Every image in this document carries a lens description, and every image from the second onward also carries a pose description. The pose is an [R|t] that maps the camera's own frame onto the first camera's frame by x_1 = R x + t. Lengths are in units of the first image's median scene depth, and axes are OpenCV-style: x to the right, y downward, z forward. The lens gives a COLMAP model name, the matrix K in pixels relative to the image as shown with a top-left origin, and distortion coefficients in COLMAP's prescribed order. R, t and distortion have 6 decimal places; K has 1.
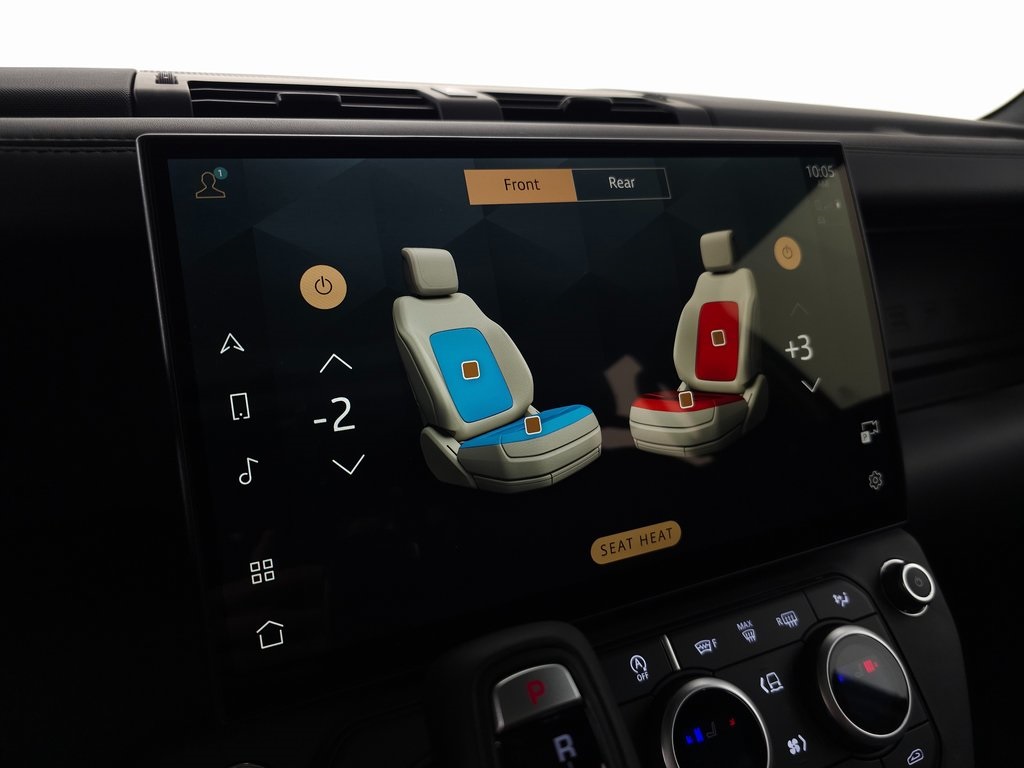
lens RADIAL K [[674.5, 0, 514.1], [0, 674.5, 382.1], [0, 0, 1]] dist [0.010328, -0.027567]
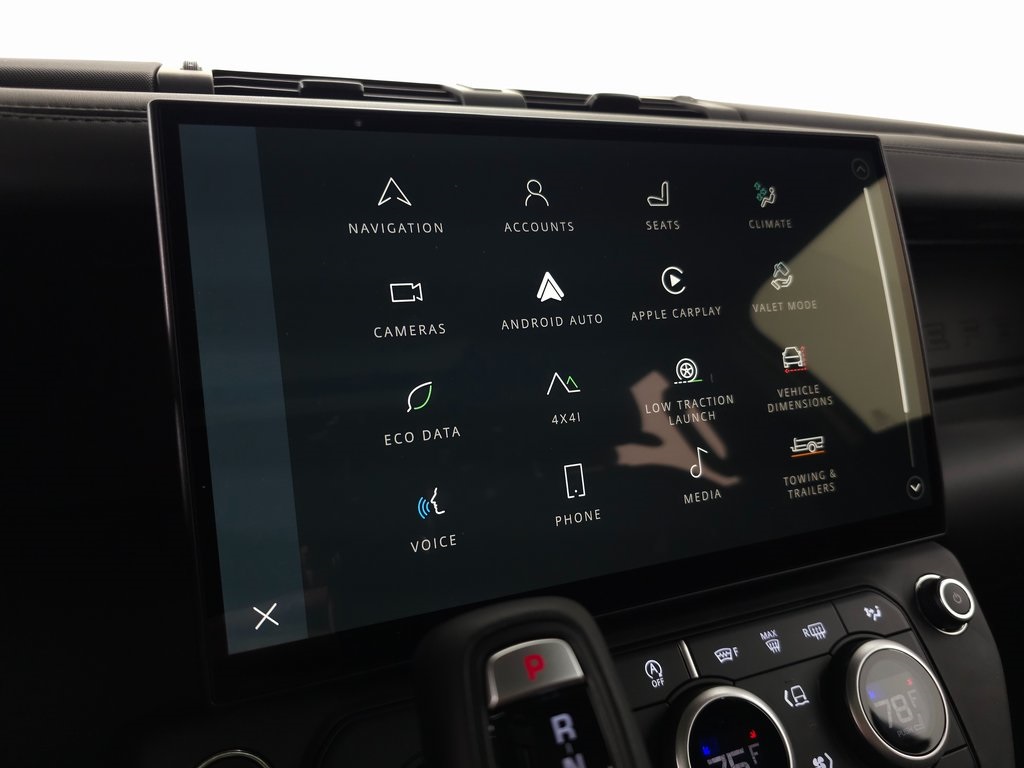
lens RADIAL K [[674.5, 0, 517.7], [0, 674.5, 397.7], [0, 0, 1]] dist [0.010328, -0.027567]
pose [[0.999013, 0.022943, -0.038038, 0.019289], [-0.023898, 0.999405, -0.024865, 0.059985], [0.037445, 0.025749, 0.998967, 0.035603]]
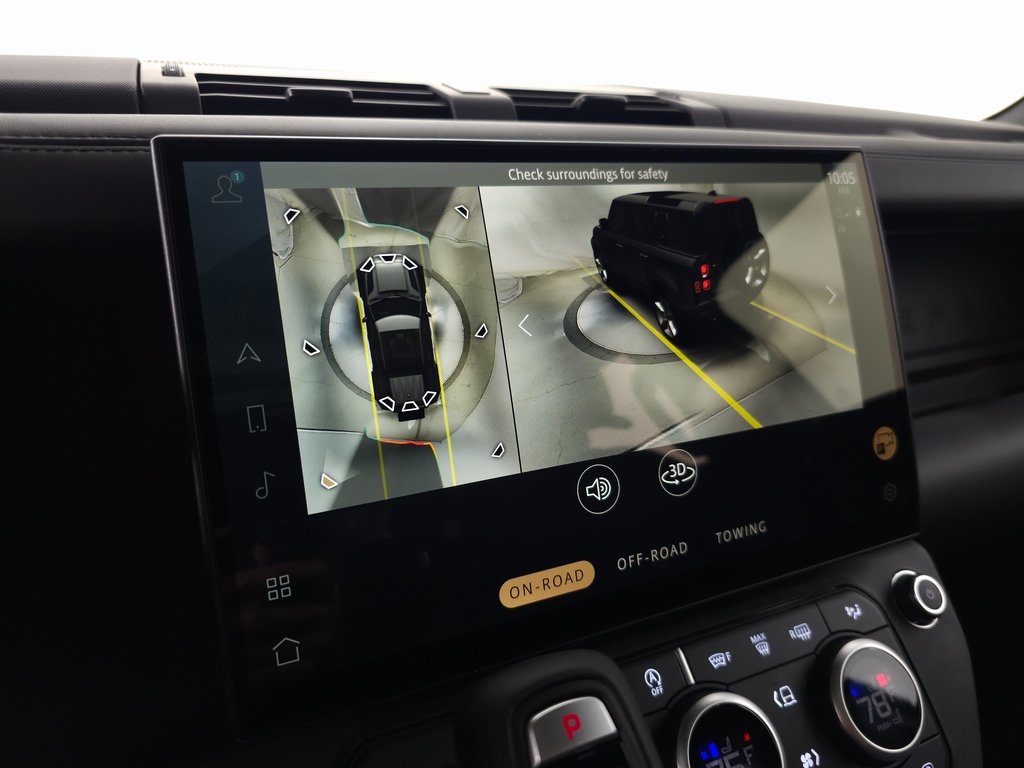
lens RADIAL K [[674.5, 0, 508.9], [0, 674.5, 381.9], [0, 0, 1]] dist [0.010328, -0.027567]
pose [[0.999868, 0.013313, 0.009353, -0.038775], [-0.013485, 0.999737, 0.018567, -0.029574], [-0.009104, -0.018690, 0.999784, 0.017652]]
